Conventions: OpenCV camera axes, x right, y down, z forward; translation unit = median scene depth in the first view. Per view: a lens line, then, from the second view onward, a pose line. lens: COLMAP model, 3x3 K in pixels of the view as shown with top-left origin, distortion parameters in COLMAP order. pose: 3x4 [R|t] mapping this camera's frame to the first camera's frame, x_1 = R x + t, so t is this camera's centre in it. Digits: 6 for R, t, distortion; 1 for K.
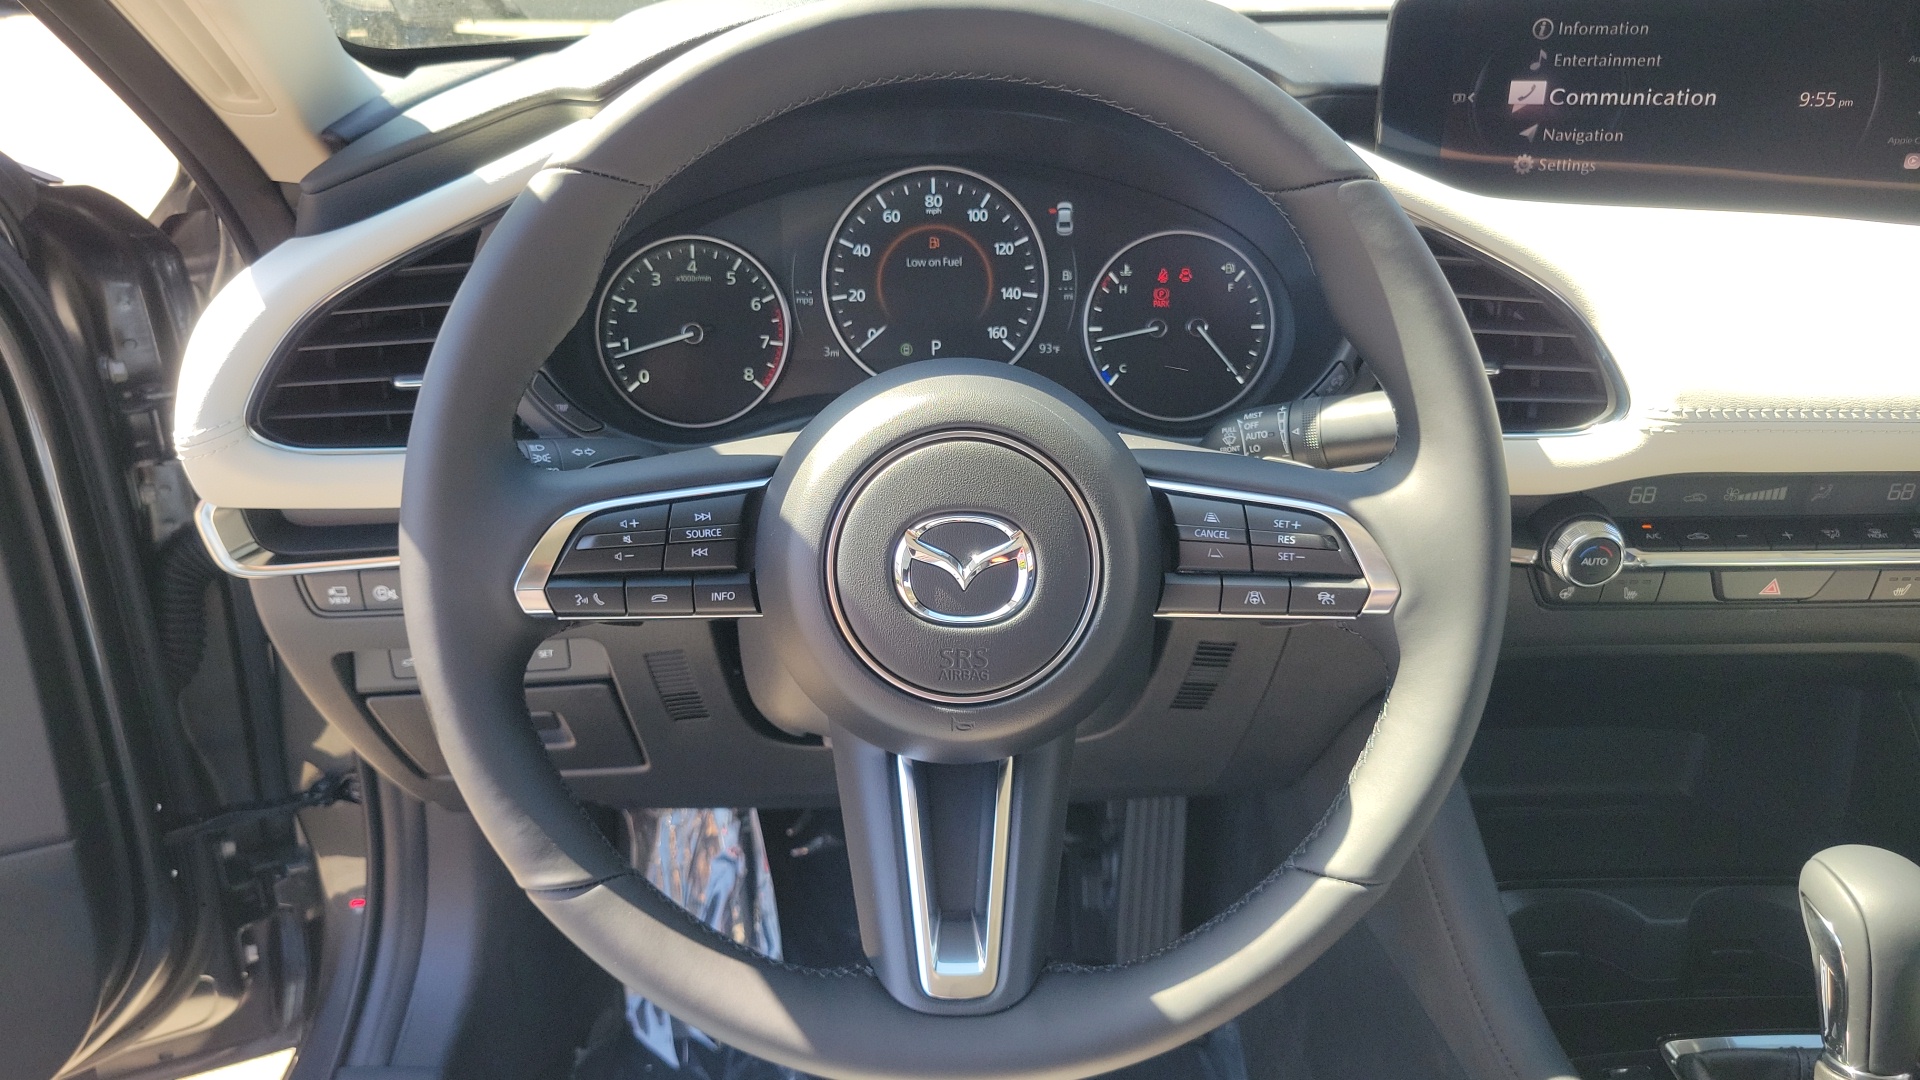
lens RADIAL K [[1448.8, 0, 941.0], [0, 1448.8, 540.8], [0, 0, 1]] dist [0.025799, -0.019616]
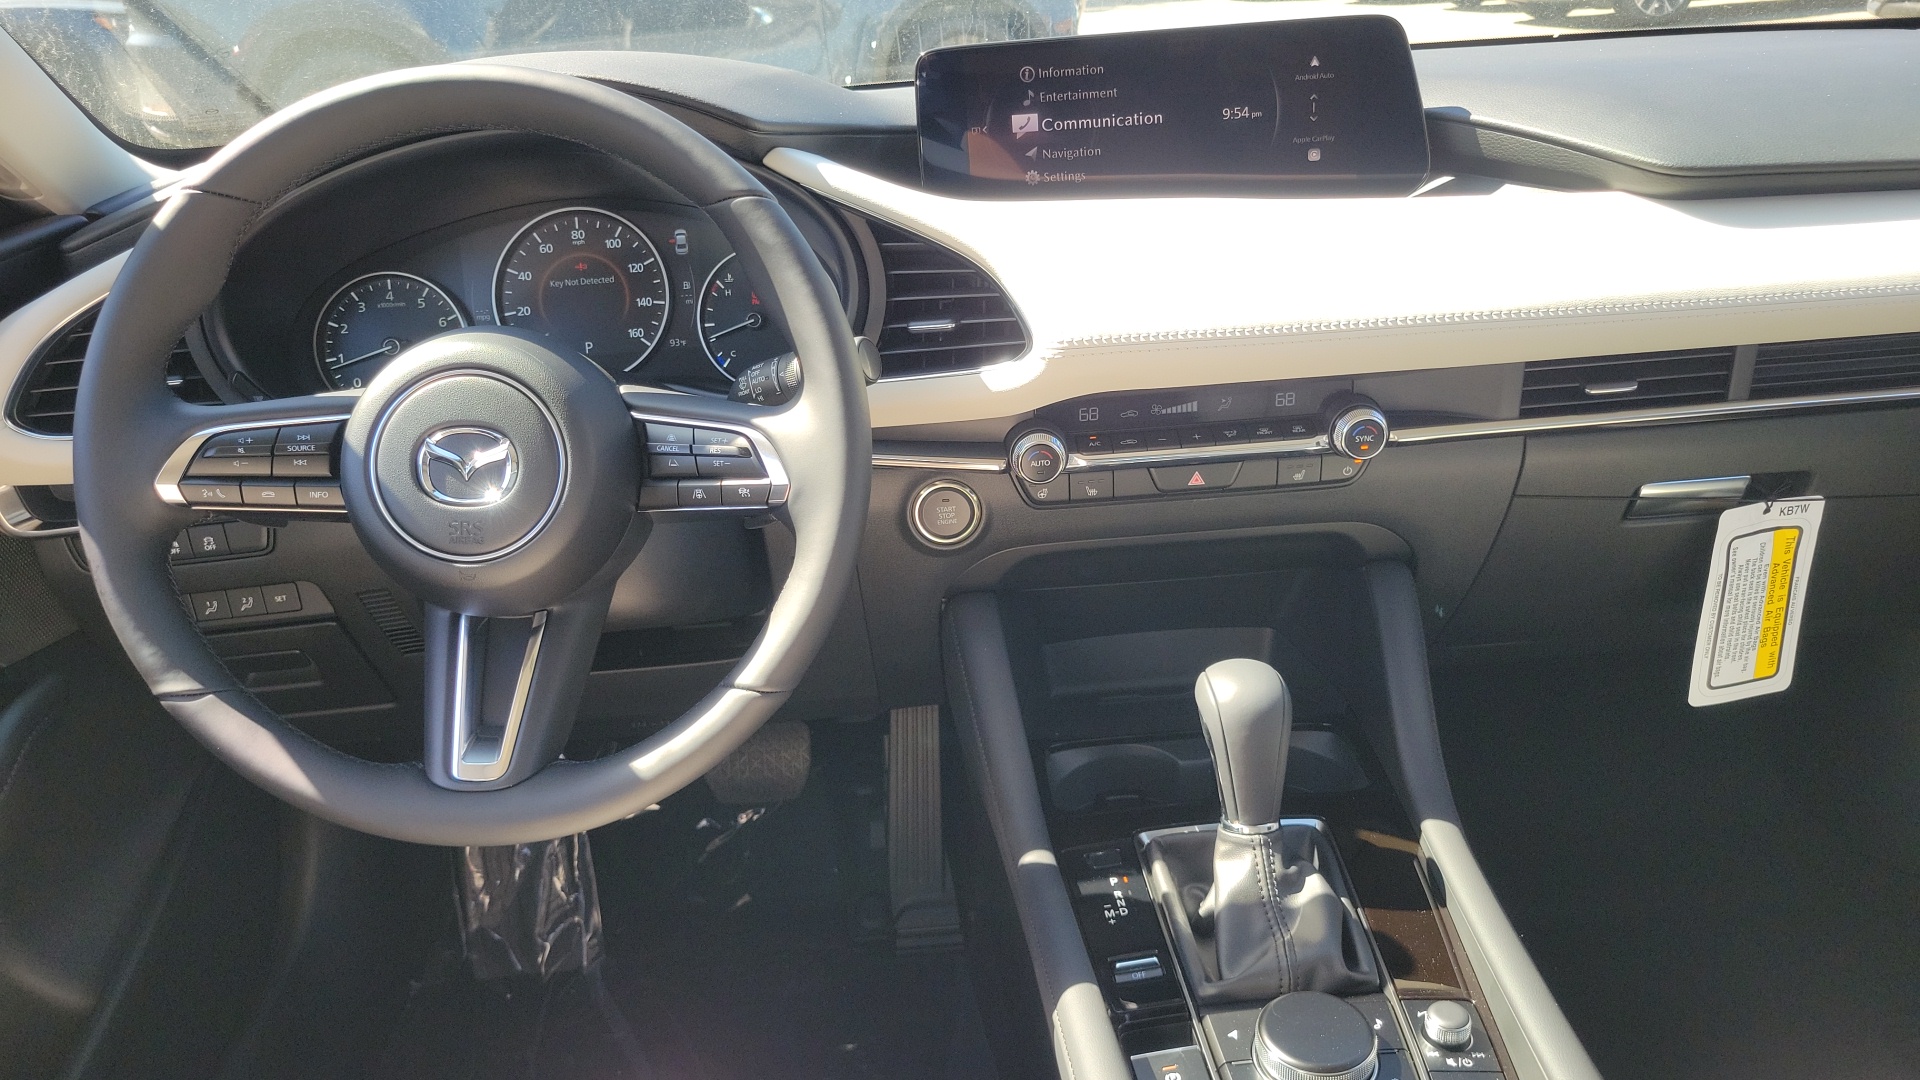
lens RADIAL K [[1448.8, 0, 961.6], [0, 1448.8, 546.5], [0, 0, 1]] dist [0.025799, -0.019616]
pose [[0.997856, -0.064733, -0.009619, 0.337714], [0.064105, 0.996403, -0.055421, 0.139191], [0.013172, 0.054685, 0.998417, -0.278497]]
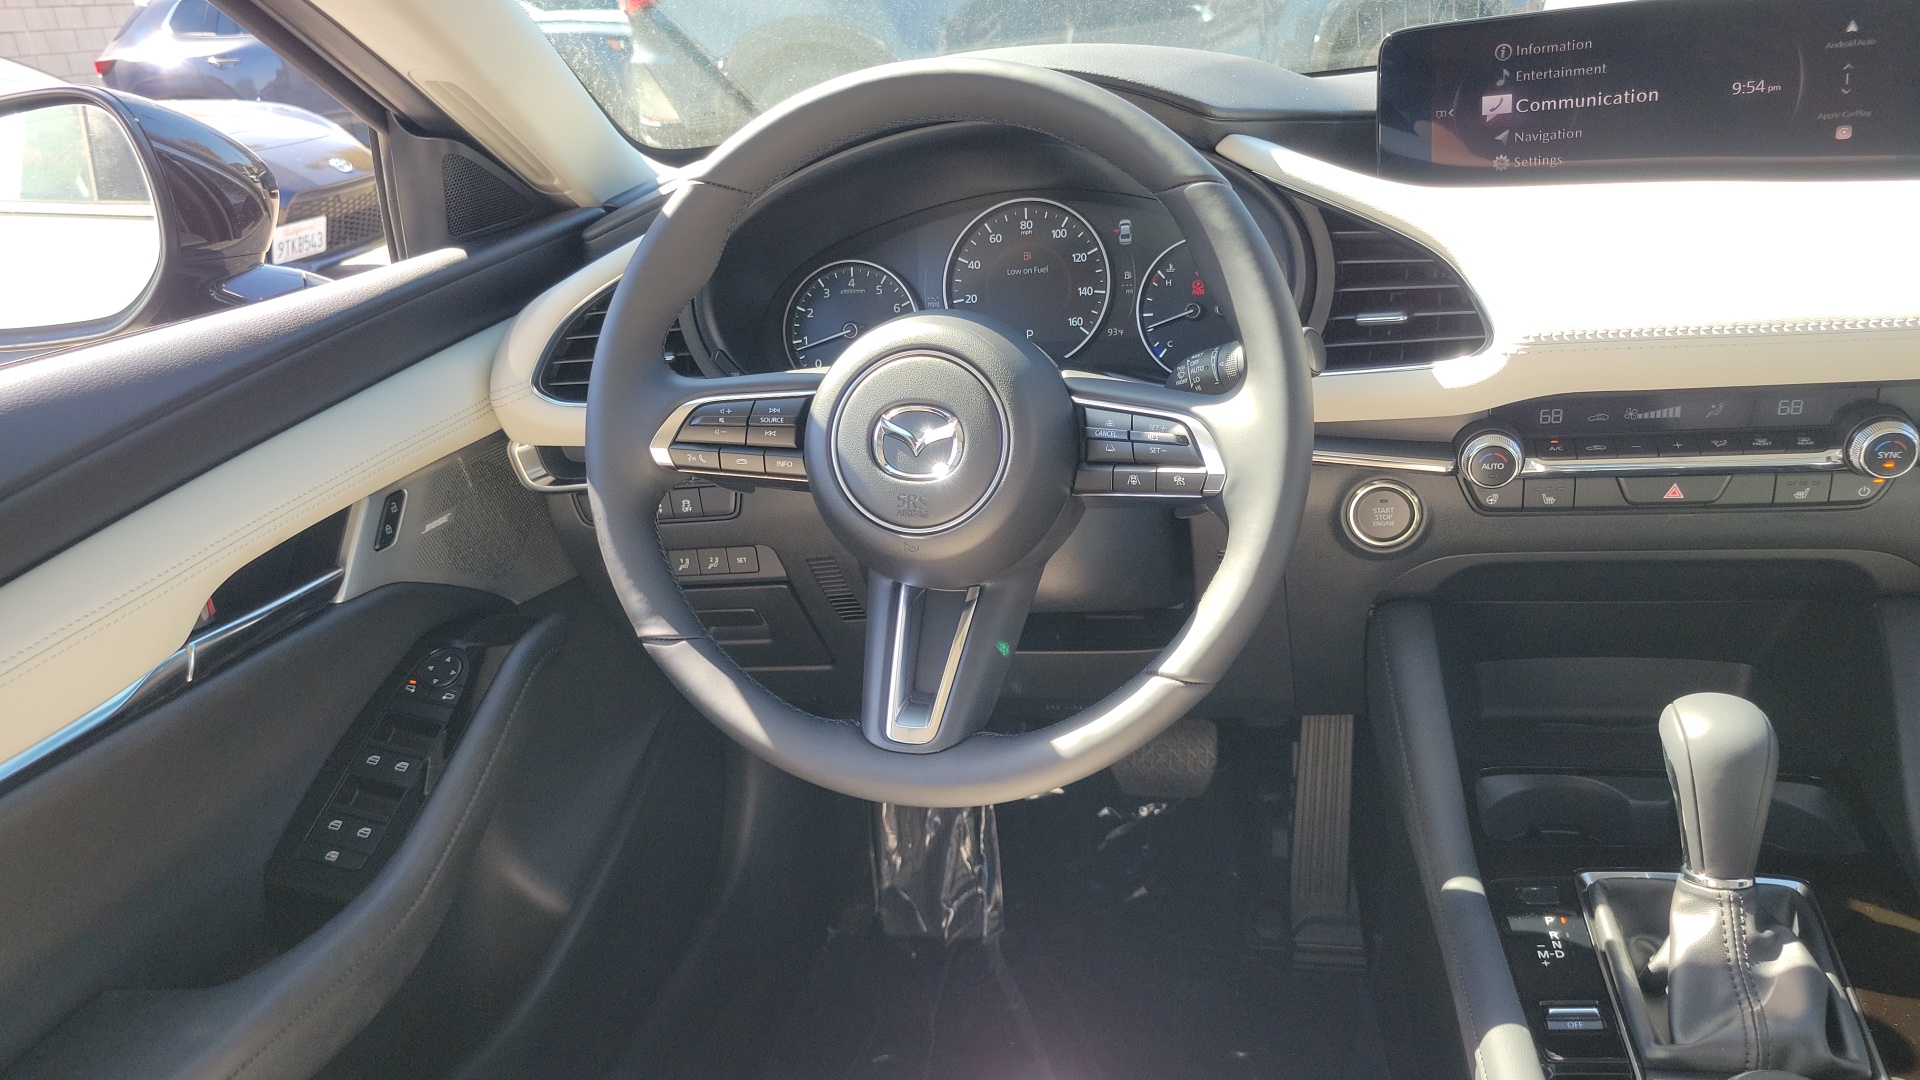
lens RADIAL K [[1448.8, 0, 965.8], [0, 1448.8, 550.6], [0, 0, 1]] dist [0.025799, -0.019616]
pose [[0.959820, -0.003701, -0.280592, 0.319721], [-0.013469, 0.998153, -0.059239, 0.145437], [0.280293, 0.060638, 0.957997, -0.274533]]
